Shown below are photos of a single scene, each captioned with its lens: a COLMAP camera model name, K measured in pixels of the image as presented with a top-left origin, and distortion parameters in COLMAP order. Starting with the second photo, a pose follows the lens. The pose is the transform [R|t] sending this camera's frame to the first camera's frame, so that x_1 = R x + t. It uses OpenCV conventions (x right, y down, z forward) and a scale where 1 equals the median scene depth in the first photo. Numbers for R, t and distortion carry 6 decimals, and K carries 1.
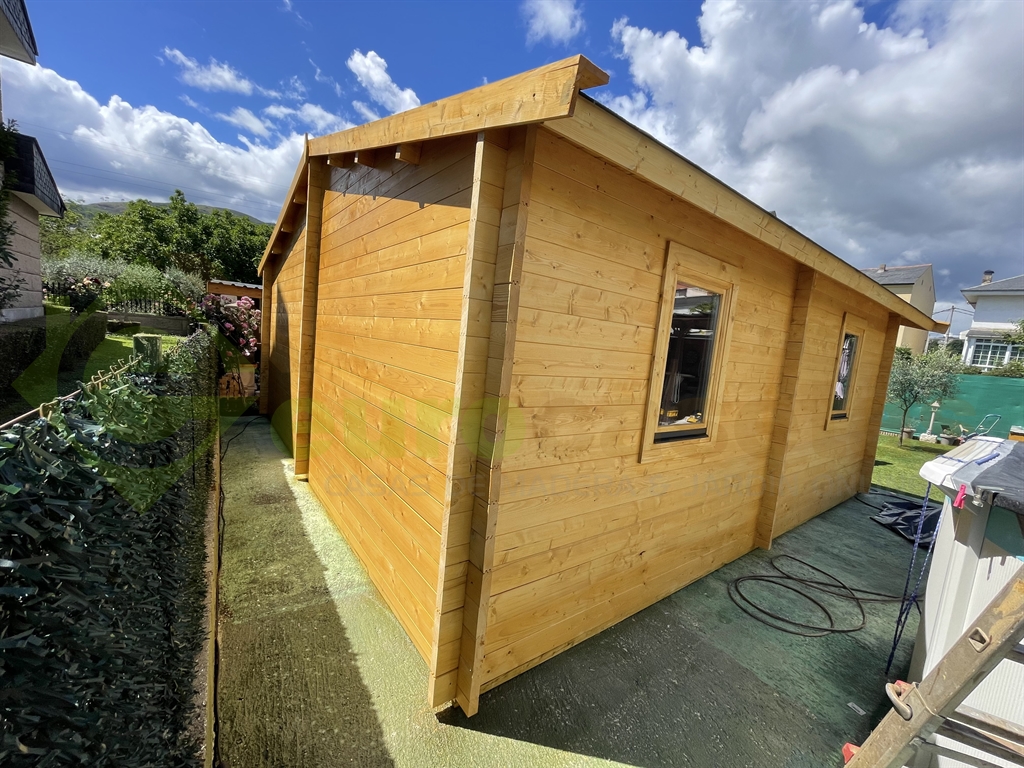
lens RADIAL K [[414.0, 0, 516.8], [0, 414.0, 386.9], [0, 0, 1]] dist [-0.000916, 0.000046]
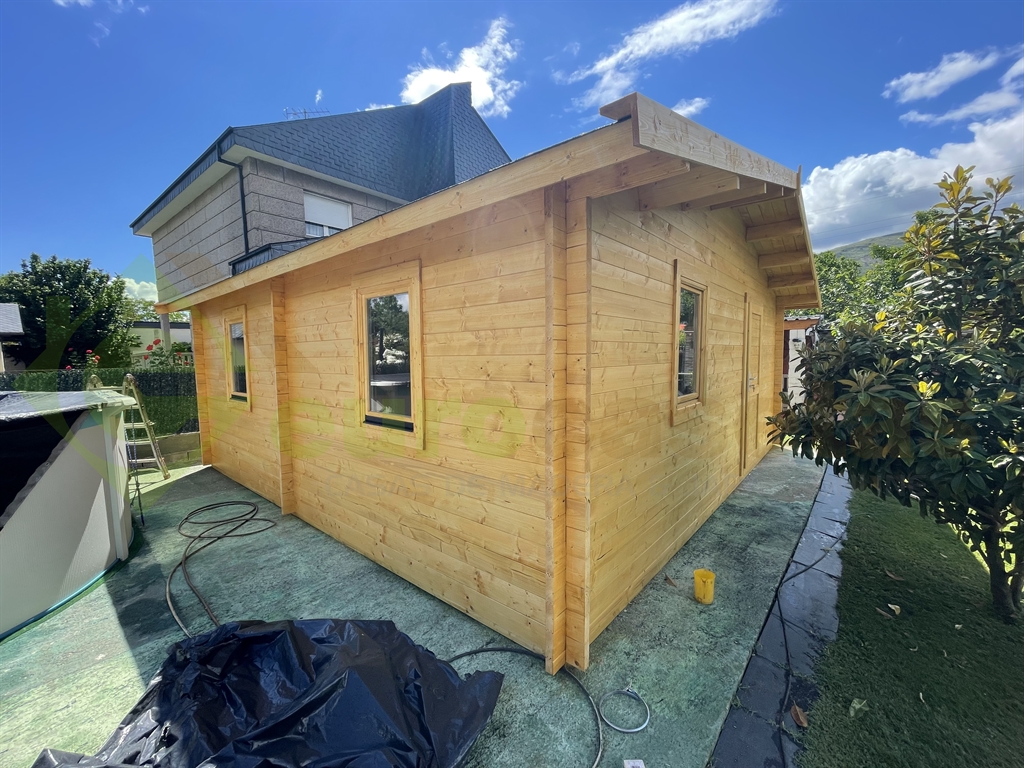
lens RADIAL K [[414.0, 0, 517.3], [0, 414.0, 383.7], [0, 0, 1]] dist [-0.000916, 0.000046]
pose [[0.212518, -0.026933, -0.976786, 2.223471], [-0.079523, 0.995828, -0.044760, 0.023352], [0.973916, 0.087190, 0.209489, 1.586813]]
